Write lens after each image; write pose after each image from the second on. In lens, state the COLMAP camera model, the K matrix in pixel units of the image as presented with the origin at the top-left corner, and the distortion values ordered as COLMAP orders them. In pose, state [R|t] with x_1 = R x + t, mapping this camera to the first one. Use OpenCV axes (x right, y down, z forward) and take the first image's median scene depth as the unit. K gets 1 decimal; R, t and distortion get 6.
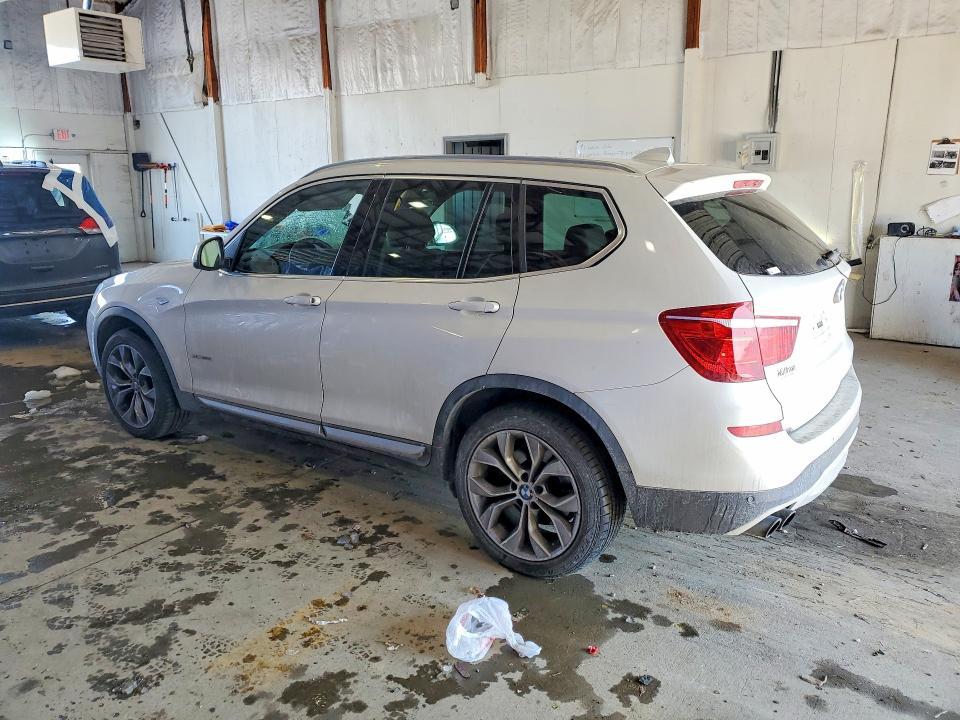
lens RADIAL K [[762.6, 0, 468.9], [0, 762.6, 362.6], [0, 0, 1]] dist [0.020234, -0.001889]
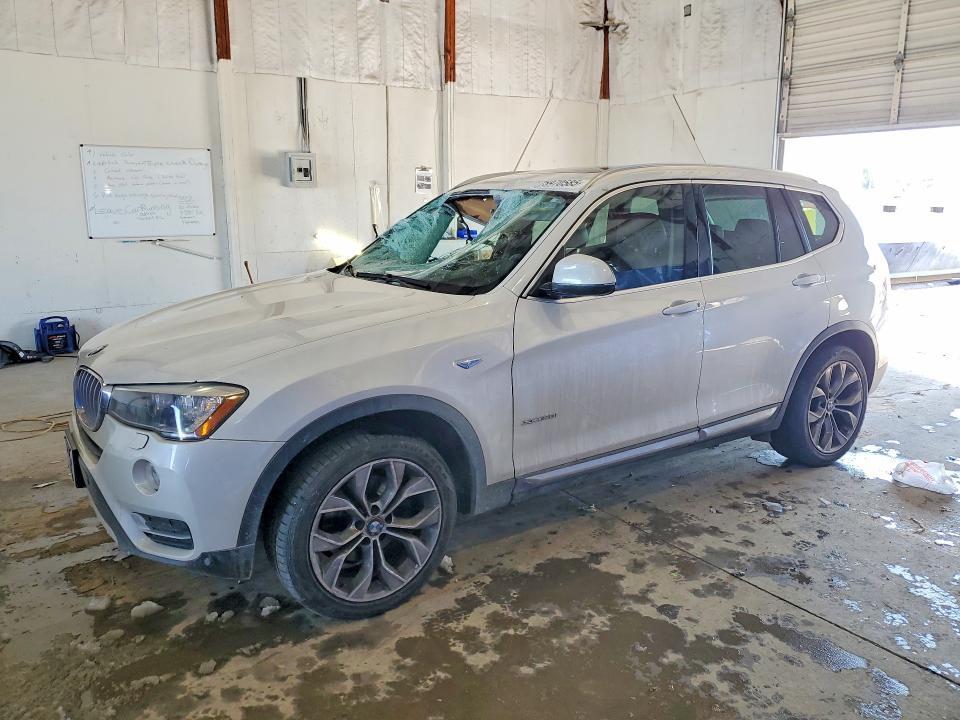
lens RADIAL K [[762.6, 0, 480.0], [0, 762.6, 360.0], [0, 0, 1]] dist [0.009881, -0.000523]
pose [[0.322666, -0.190242, 0.927197, -1.075302], [0.221725, 0.967528, 0.121356, -0.170480], [-0.920176, 0.166425, 0.354370, 0.811276]]
